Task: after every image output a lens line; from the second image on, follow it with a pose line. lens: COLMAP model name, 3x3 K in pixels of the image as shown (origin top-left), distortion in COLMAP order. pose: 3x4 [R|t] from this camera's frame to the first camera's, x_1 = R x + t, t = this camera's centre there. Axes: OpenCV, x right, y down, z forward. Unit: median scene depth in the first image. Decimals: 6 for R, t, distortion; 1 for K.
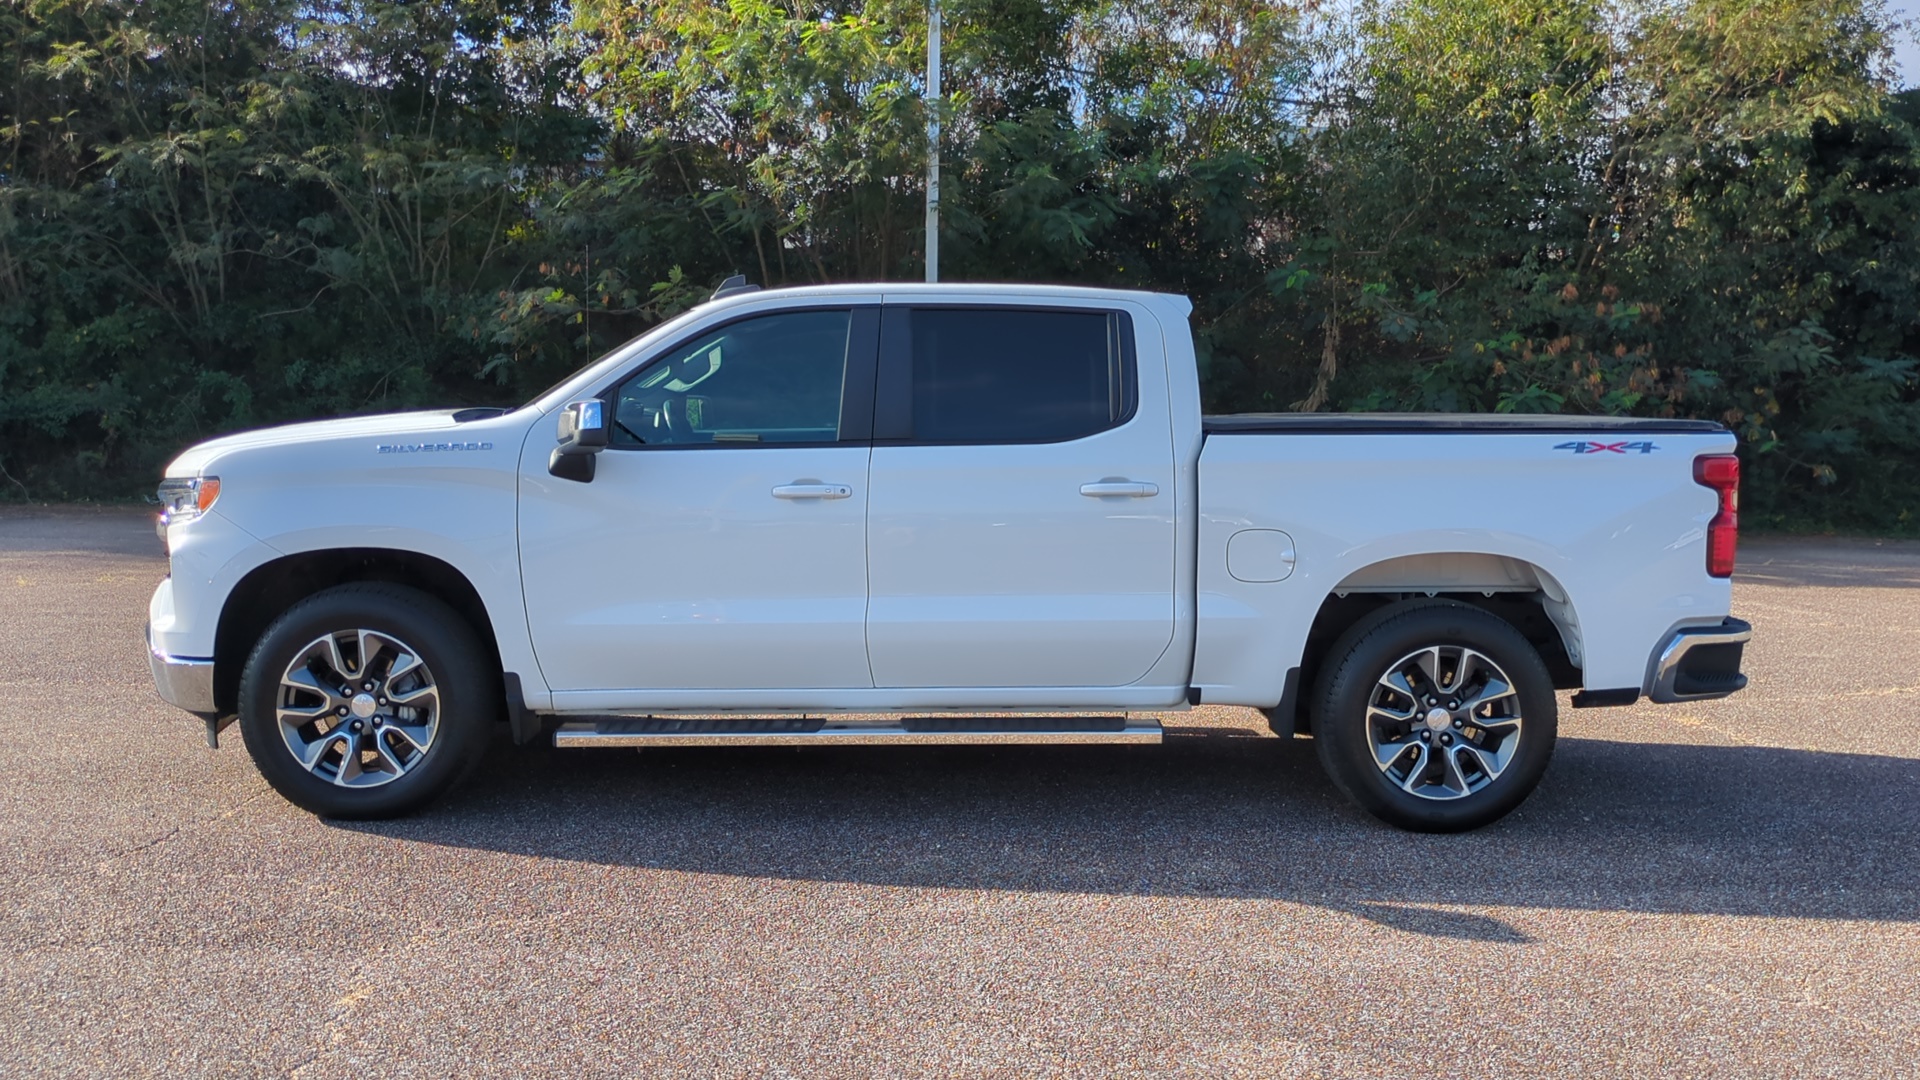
lens RADIAL K [[1655.5, 0, 960.0], [0, 1655.5, 540.0], [0, 0, 1]] dist [0.069894, -0.101497]
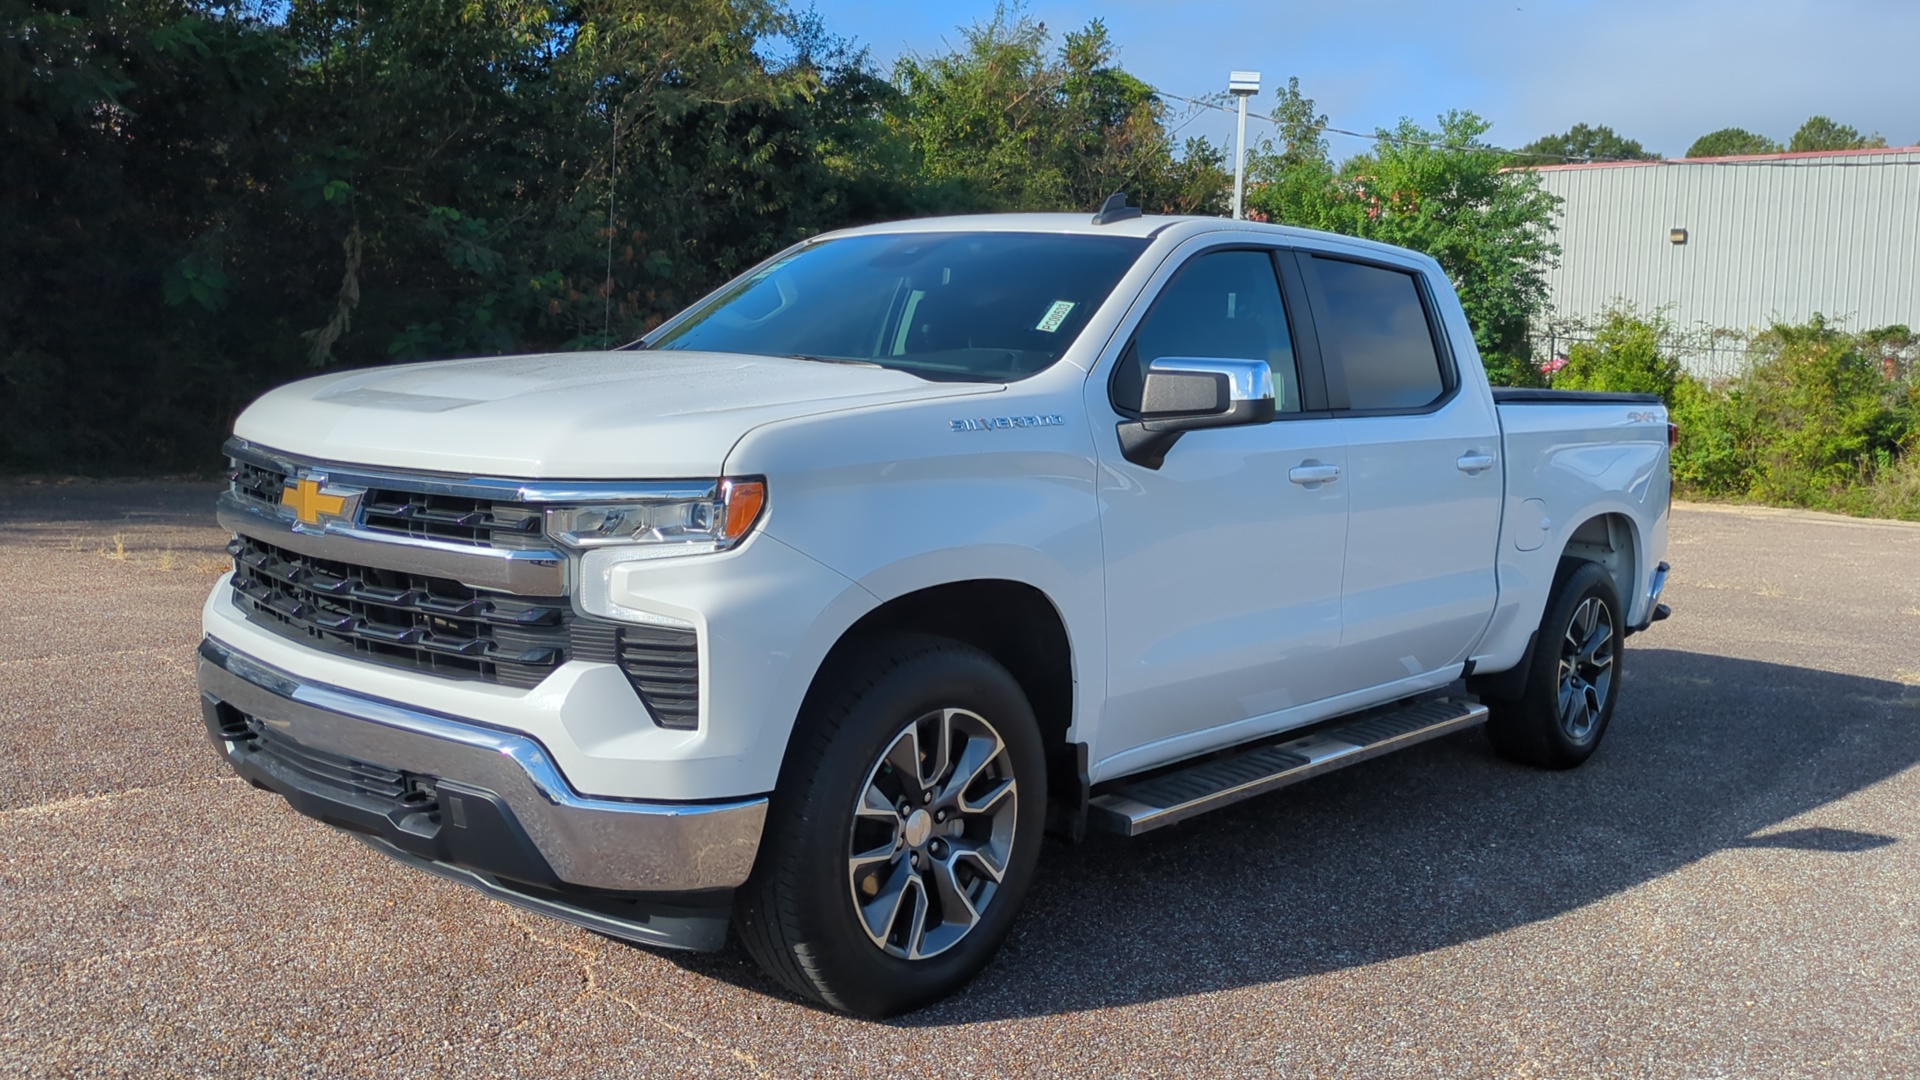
lens RADIAL K [[1671.9, 0, 961.8], [0, 1671.9, 495.7], [0, 0, 1]] dist [0.095058, -0.188735]
pose [[0.672251, -0.036014, 0.739447, -0.823935], [0.024335, 0.999351, 0.026550, -0.045114], [-0.739924, 0.000146, 0.672691, 0.559558]]
